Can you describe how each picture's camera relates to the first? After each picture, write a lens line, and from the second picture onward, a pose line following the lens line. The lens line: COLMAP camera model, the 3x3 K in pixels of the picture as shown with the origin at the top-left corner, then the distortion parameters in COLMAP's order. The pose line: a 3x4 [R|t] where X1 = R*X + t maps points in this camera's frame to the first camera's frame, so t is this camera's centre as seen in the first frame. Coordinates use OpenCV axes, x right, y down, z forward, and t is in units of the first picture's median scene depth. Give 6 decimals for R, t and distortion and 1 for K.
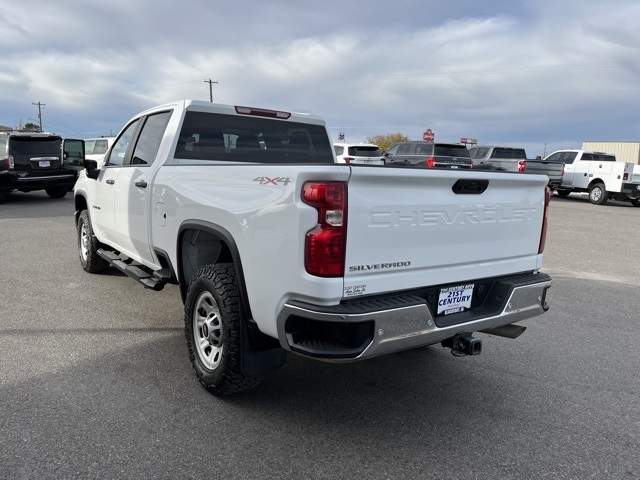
lens RADIAL K [[491.2, 0, 320.0], [0, 491.2, 240.0], [0, 0, 1]] dist [0.040015, -0.001540]
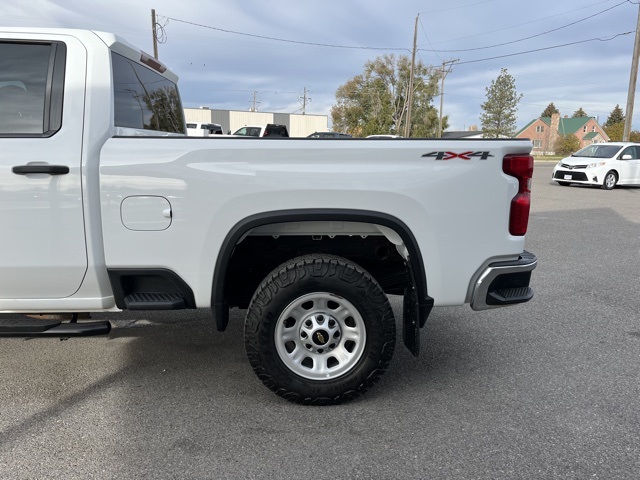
lens RADIAL K [[482.1, 0, 324.9], [0, 482.1, 237.0], [0, 0, 1]] dist [0.068629, -0.088194]
pose [[0.538990, -0.179872, 0.822882, -1.027013], [0.115731, 0.983482, 0.139173, -0.116885], [-0.834323, 0.020220, 0.550904, 0.626892]]
